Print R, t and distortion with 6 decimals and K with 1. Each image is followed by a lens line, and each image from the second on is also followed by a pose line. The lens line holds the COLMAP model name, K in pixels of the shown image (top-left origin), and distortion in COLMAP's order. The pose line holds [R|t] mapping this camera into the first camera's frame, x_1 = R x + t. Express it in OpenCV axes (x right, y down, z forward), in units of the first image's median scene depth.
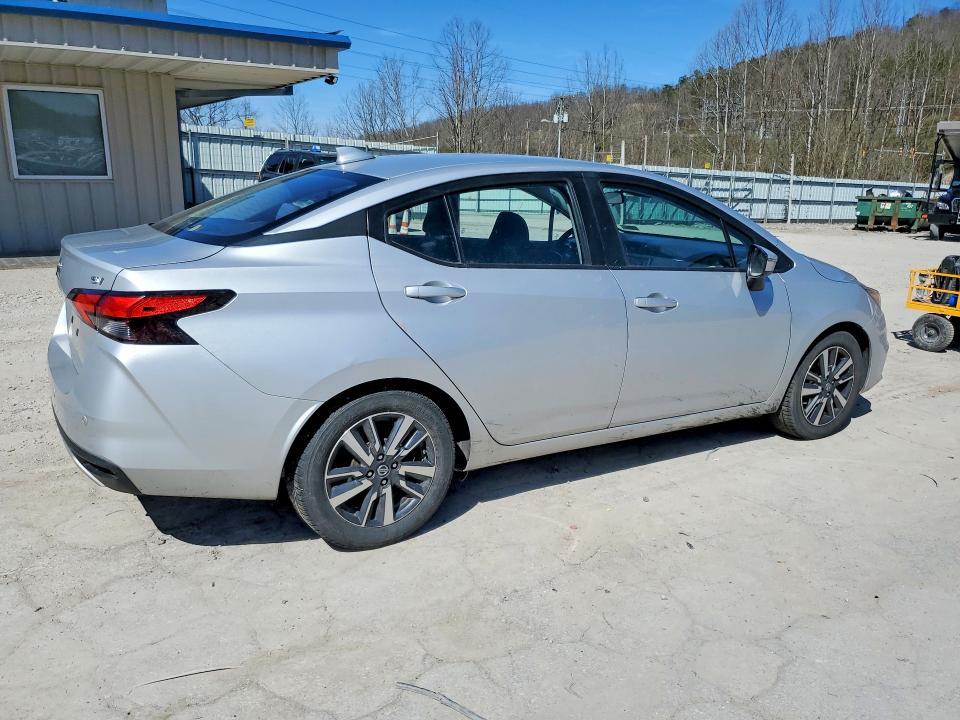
lens RADIAL K [[755.4, 0, 480.9], [0, 755.4, 379.5], [0, 0, 1]] dist [0.015770, -0.000150]
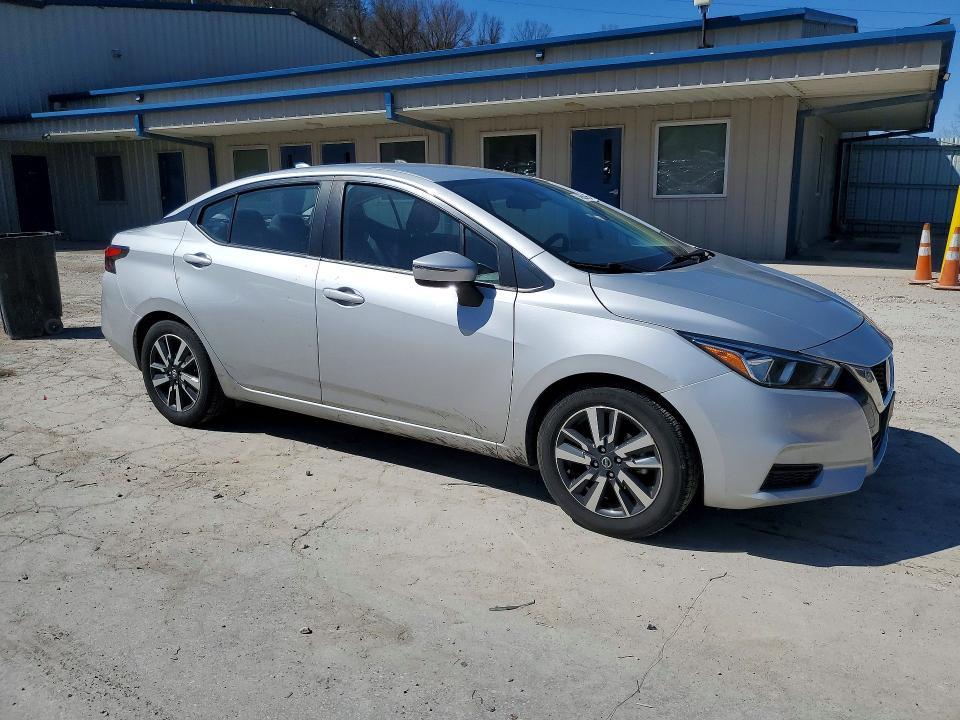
lens RADIAL K [[746.8, 0, 480.0], [0, 746.8, 360.0], [0, 0, 1]] dist [0.004064, 0.004725]
pose [[0.441115, 0.175905, -0.880043, 1.059670], [-0.220112, 0.971857, 0.083927, -0.122417], [0.870039, 0.156686, 0.467420, 0.591853]]
